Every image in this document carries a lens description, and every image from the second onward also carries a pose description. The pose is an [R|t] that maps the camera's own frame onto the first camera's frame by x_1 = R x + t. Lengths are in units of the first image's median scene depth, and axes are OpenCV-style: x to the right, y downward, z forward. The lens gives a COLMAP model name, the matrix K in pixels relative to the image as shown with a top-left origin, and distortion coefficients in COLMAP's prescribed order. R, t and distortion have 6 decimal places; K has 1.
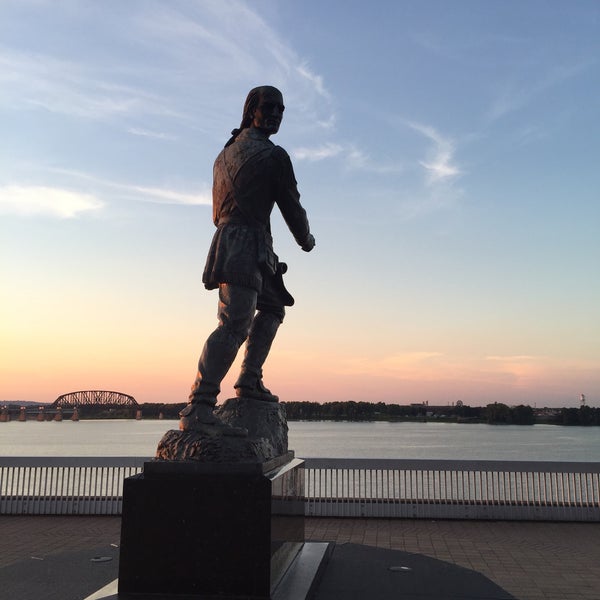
lens RADIAL K [[681.8, 0, 300.0], [0, 681.8, 300.0], [0, 0, 1]] dist [0.075239, -0.020421]
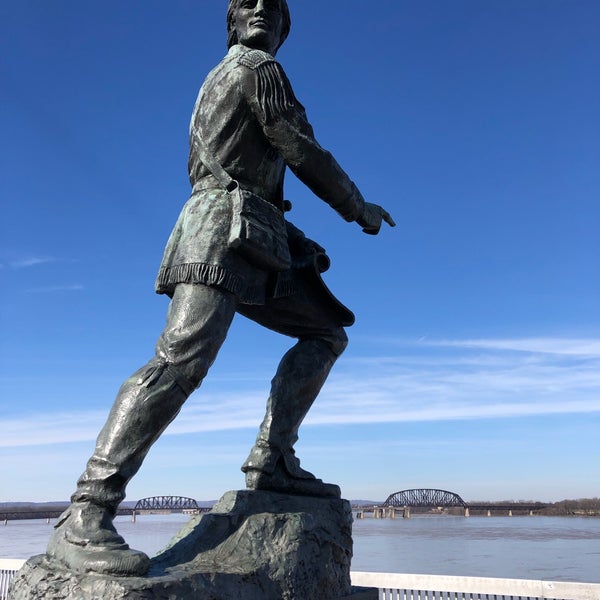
lens RADIAL K [[644.7, 0, 300.0], [0, 644.7, 300.0], [0, 0, 1]] dist [0.086773, -0.180438]
pose [[0.890286, -0.148941, -0.430358, 0.202105], [0.082582, 0.982139, -0.169068, 0.081941], [0.447852, 0.114979, 0.886684, 0.518130]]
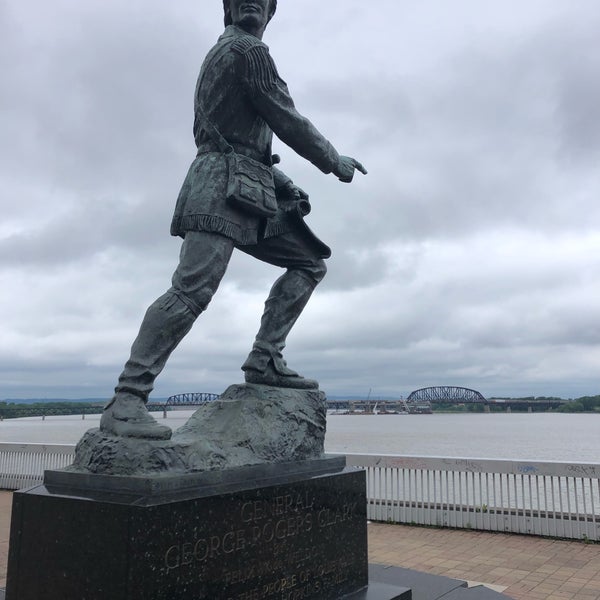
lens RADIAL K [[647.8, 0, 313.1], [0, 647.8, 290.8], [0, 0, 1]] dist [0.133079, -0.358153]
pose [[0.881620, -0.091739, -0.462957, 0.312748], [0.085477, 0.995741, -0.034540, 0.071156], [0.464154, -0.009121, 0.885707, 0.396659]]
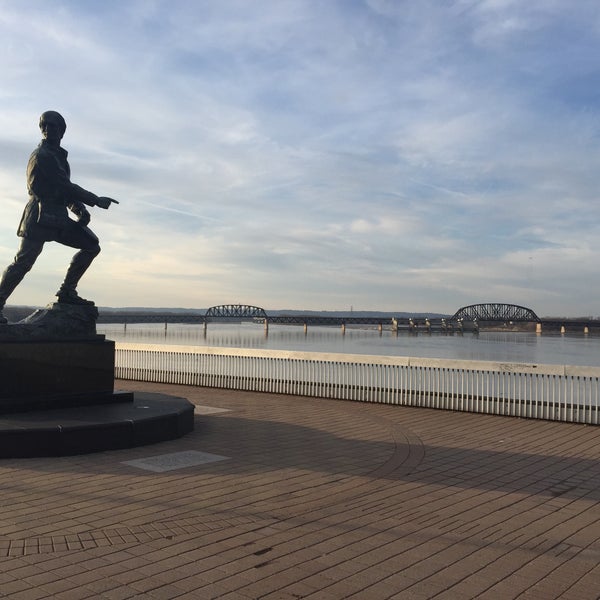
lens RADIAL K [[698.4, 0, 300.0], [0, 698.4, 300.0], [0, 0, 1]] dist [0.070449, -0.014053]
pose [[0.834927, -0.004731, -0.550340, 1.354749], [0.073667, 0.991925, 0.103235, 0.001827], [0.545408, -0.126736, 0.828534, -0.112822]]
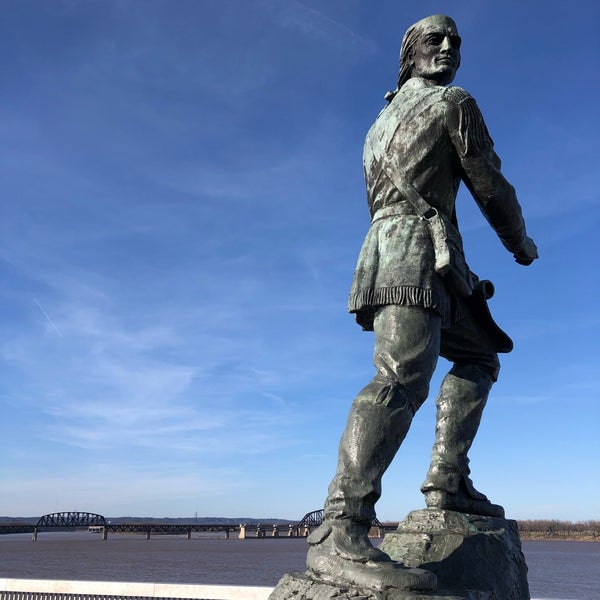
lens RADIAL K [[648.7, 0, 301.1], [0, 648.7, 291.2], [0, 0, 1]] dist [0.092108, -0.191637]
pose [[0.941412, -0.113528, -0.317576, 0.004739], [0.051913, 0.979197, -0.196159, 0.064318], [0.333239, 0.168181, 0.927721, 0.412718]]
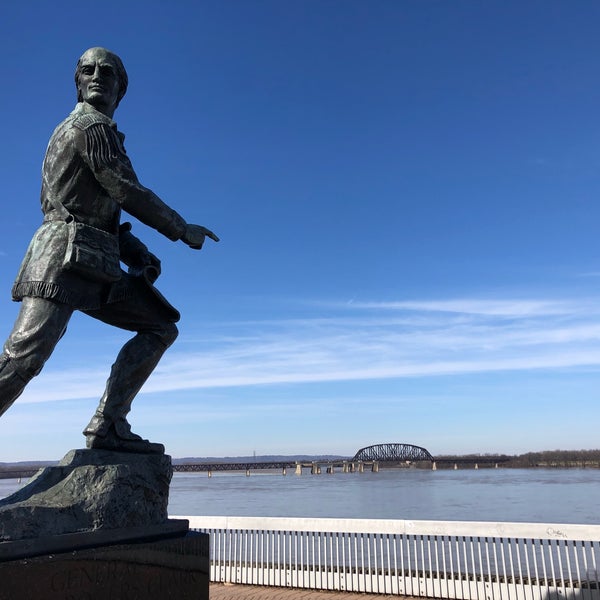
lens RADIAL K [[651.1, 0, 297.3], [0, 651.1, 285.6], [0, 0, 1]] dist [0.078884, -0.193858]
pose [[0.905925, -0.133798, -0.401744, 0.429437], [0.091597, 0.988224, -0.122572, 0.074215], [0.413413, 0.074243, 0.907512, 0.423201]]
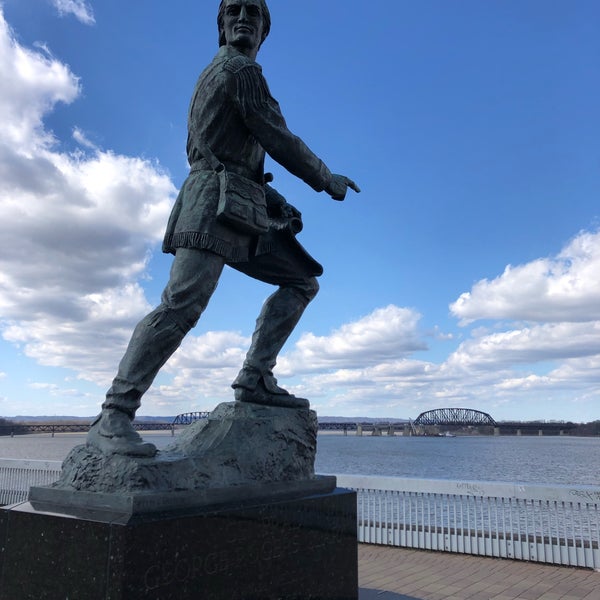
lens RADIAL K [[648.7, 0, 301.1], [0, 648.7, 291.2], [0, 0, 1]] dist [0.092108, -0.191637]
pose [[0.867467, -0.099862, -0.487369, 0.327170], [0.077233, 0.994802, -0.066369, 0.074206], [0.491463, 0.019932, 0.870670, 0.408835]]
